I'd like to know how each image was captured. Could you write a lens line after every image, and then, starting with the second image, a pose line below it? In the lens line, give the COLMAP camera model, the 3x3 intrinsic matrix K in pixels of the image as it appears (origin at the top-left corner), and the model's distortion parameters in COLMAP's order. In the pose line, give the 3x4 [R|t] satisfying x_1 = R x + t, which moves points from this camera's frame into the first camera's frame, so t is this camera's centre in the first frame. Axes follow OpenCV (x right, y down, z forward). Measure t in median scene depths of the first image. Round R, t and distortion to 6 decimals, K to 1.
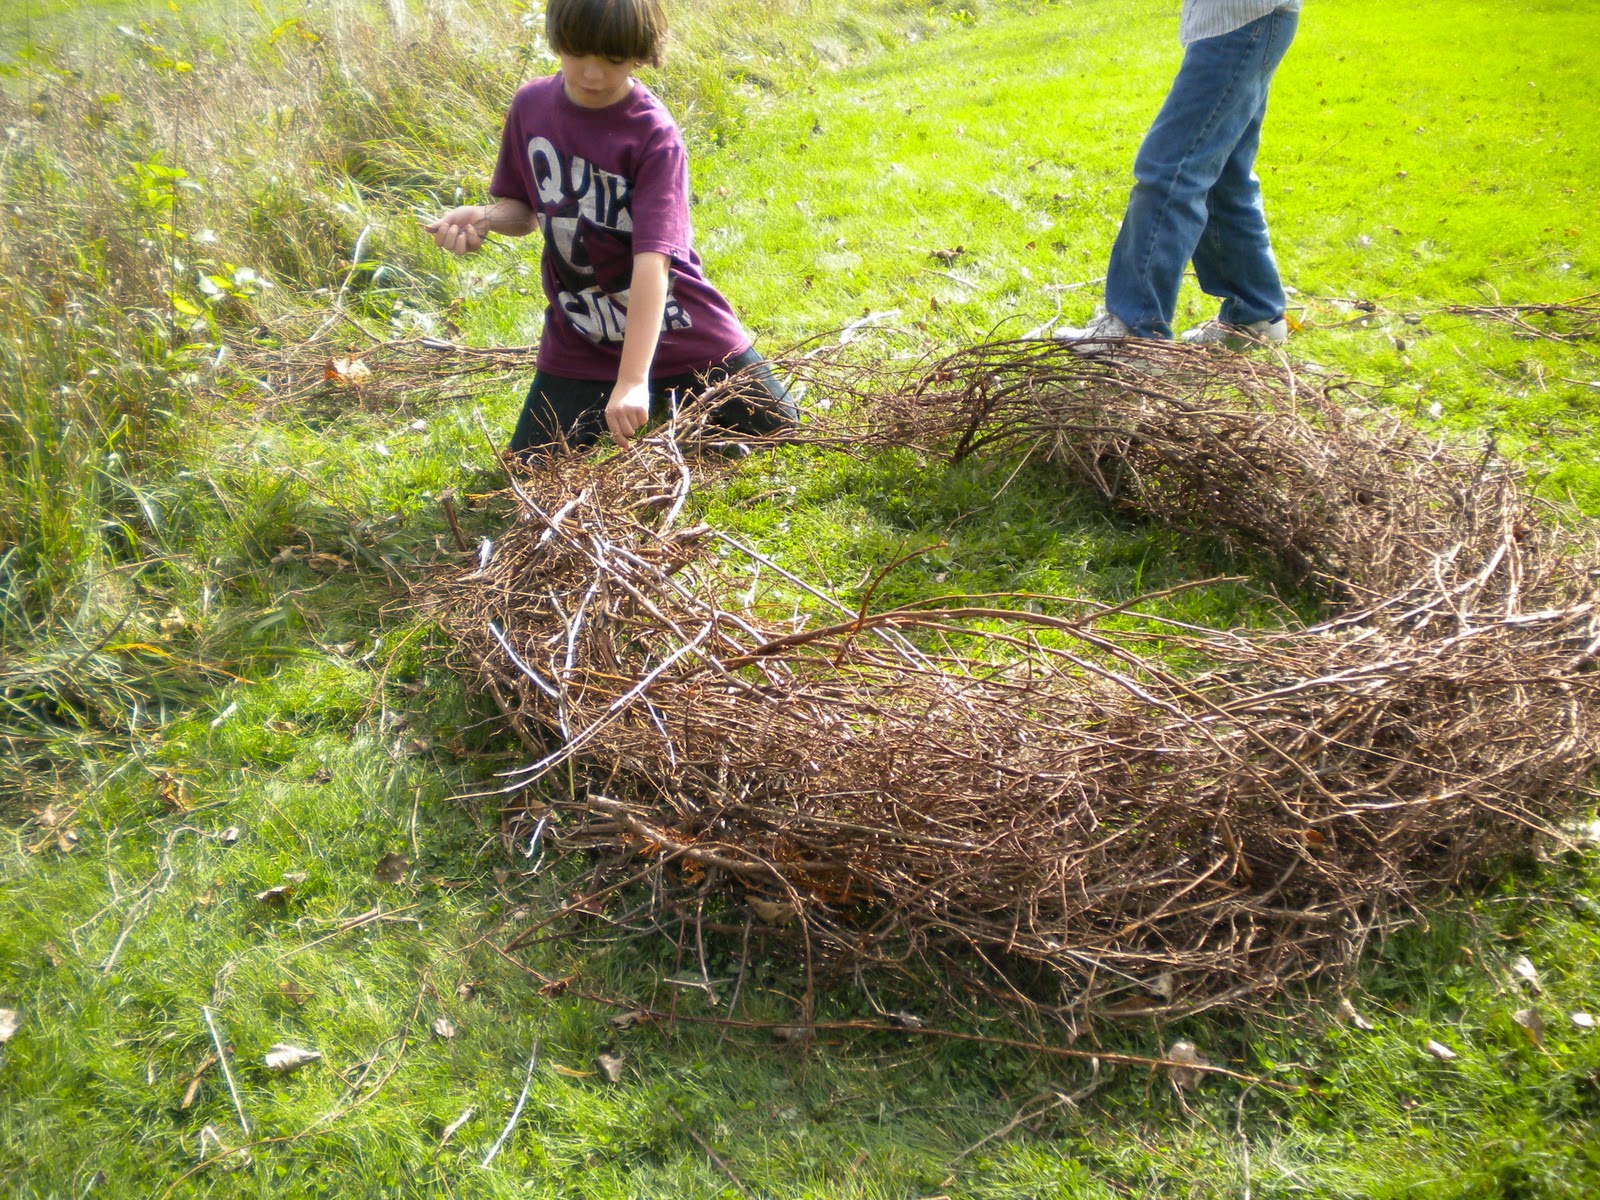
lens RADIAL K [[1461.4, 0, 800.0], [0, 1461.4, 600.0], [0, 0, 1]] dist [-0.132974, 0.010813]
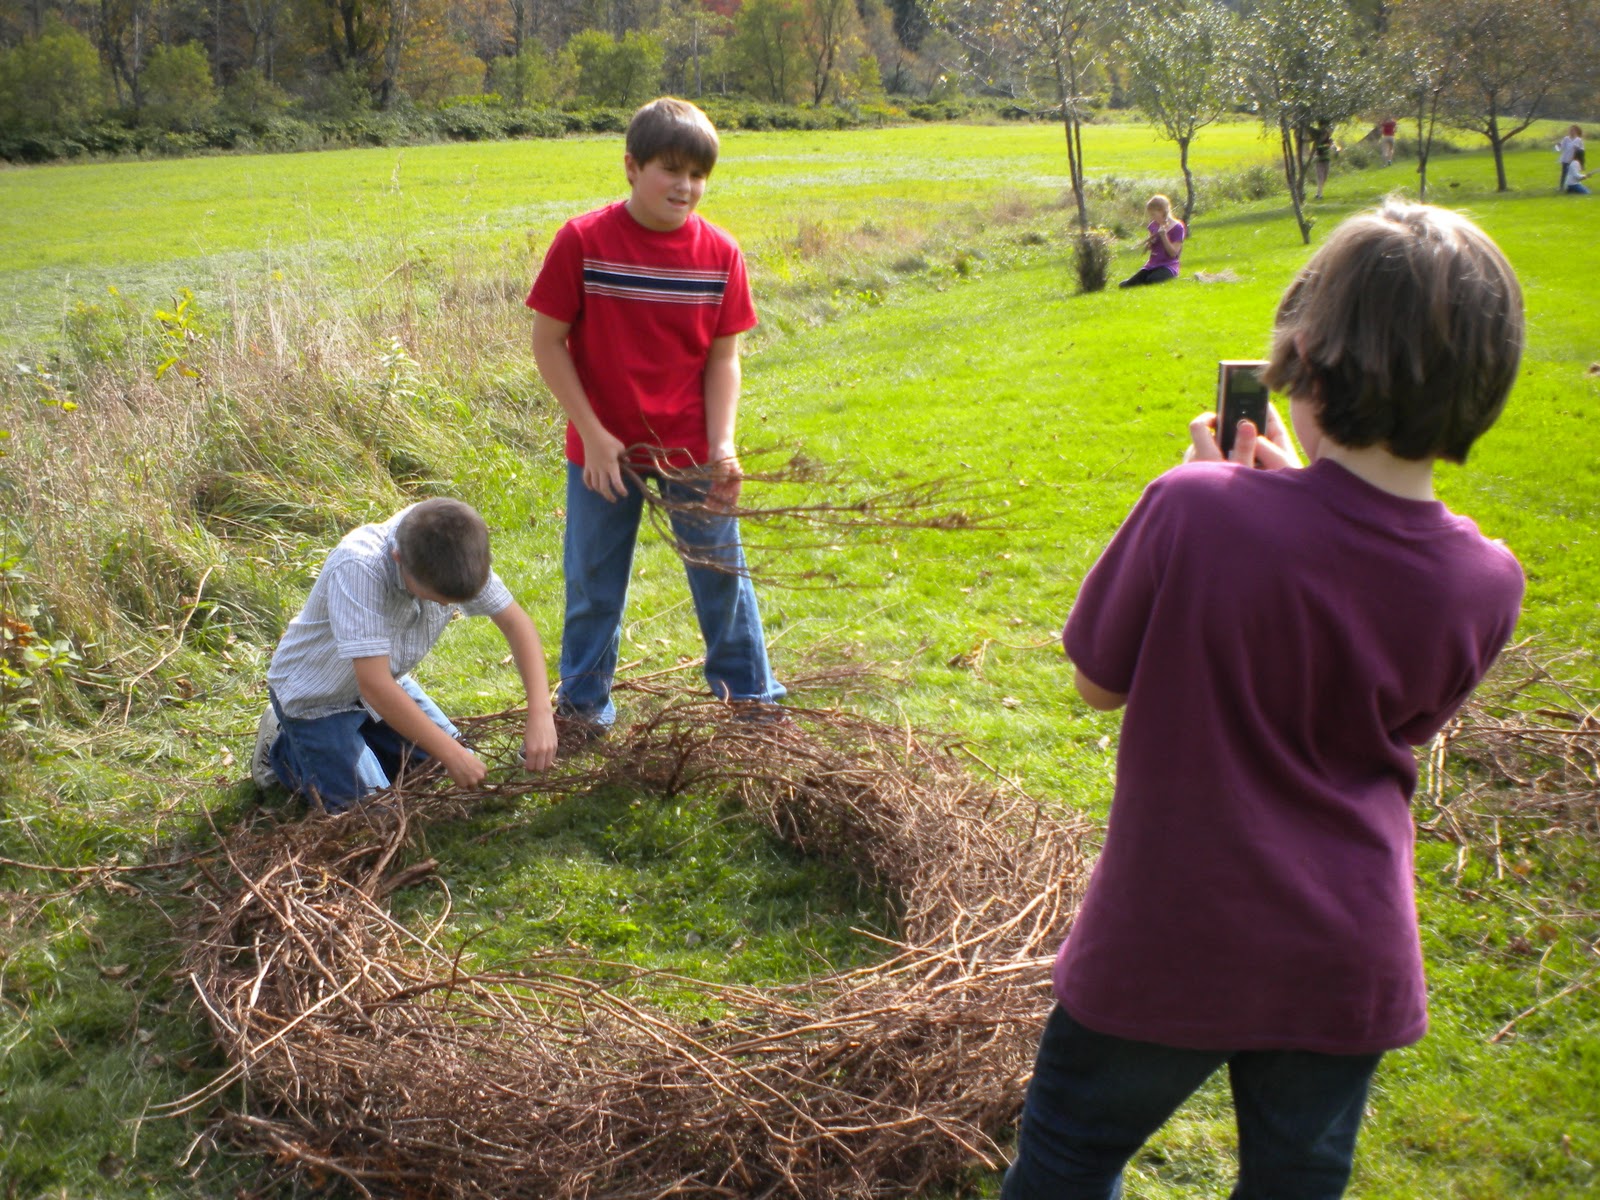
lens RADIAL K [[1431.6, 0, 800.0], [0, 1431.6, 600.0], [0, 0, 1]] dist [-0.051229, -0.129499]
pose [[0.998968, 0.001614, 0.045401, 0.187835], [0.006007, 0.985898, -0.167240, -0.069422], [-0.045030, 0.167340, 0.984870, -0.208141]]
